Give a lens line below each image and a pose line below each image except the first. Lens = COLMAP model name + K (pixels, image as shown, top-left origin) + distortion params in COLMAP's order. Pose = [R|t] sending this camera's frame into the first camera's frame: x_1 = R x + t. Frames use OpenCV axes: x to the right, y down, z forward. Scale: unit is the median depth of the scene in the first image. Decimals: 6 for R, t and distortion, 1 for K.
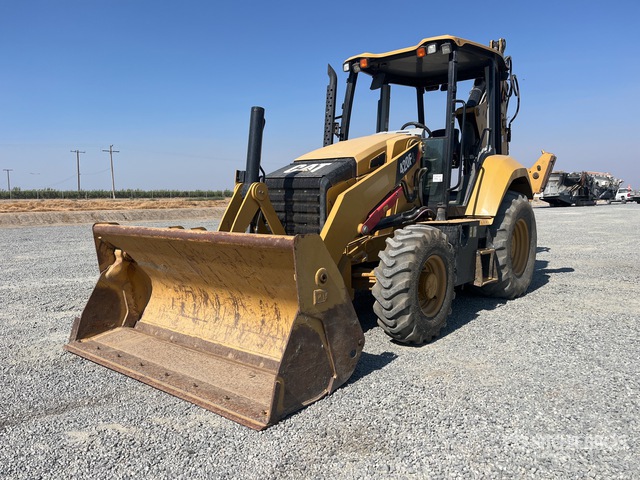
lens RADIAL K [[510.3, 0, 318.5], [0, 510.3, 242.3], [0, 0, 1]] dist [0.062813, 0.005043]
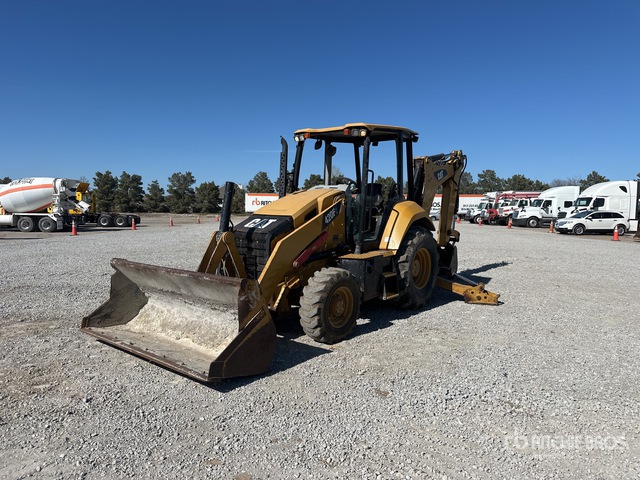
lens RADIAL K [[510.3, 0, 317.4], [0, 510.3, 238.0], [0, 0, 1]] dist [0.062813, 0.005043]
pose [[0.999835, -0.014941, 0.010326, 0.110664], [0.015100, 0.999766, -0.015492, -0.065076], [-0.010092, 0.015646, 0.999827, -0.388390]]
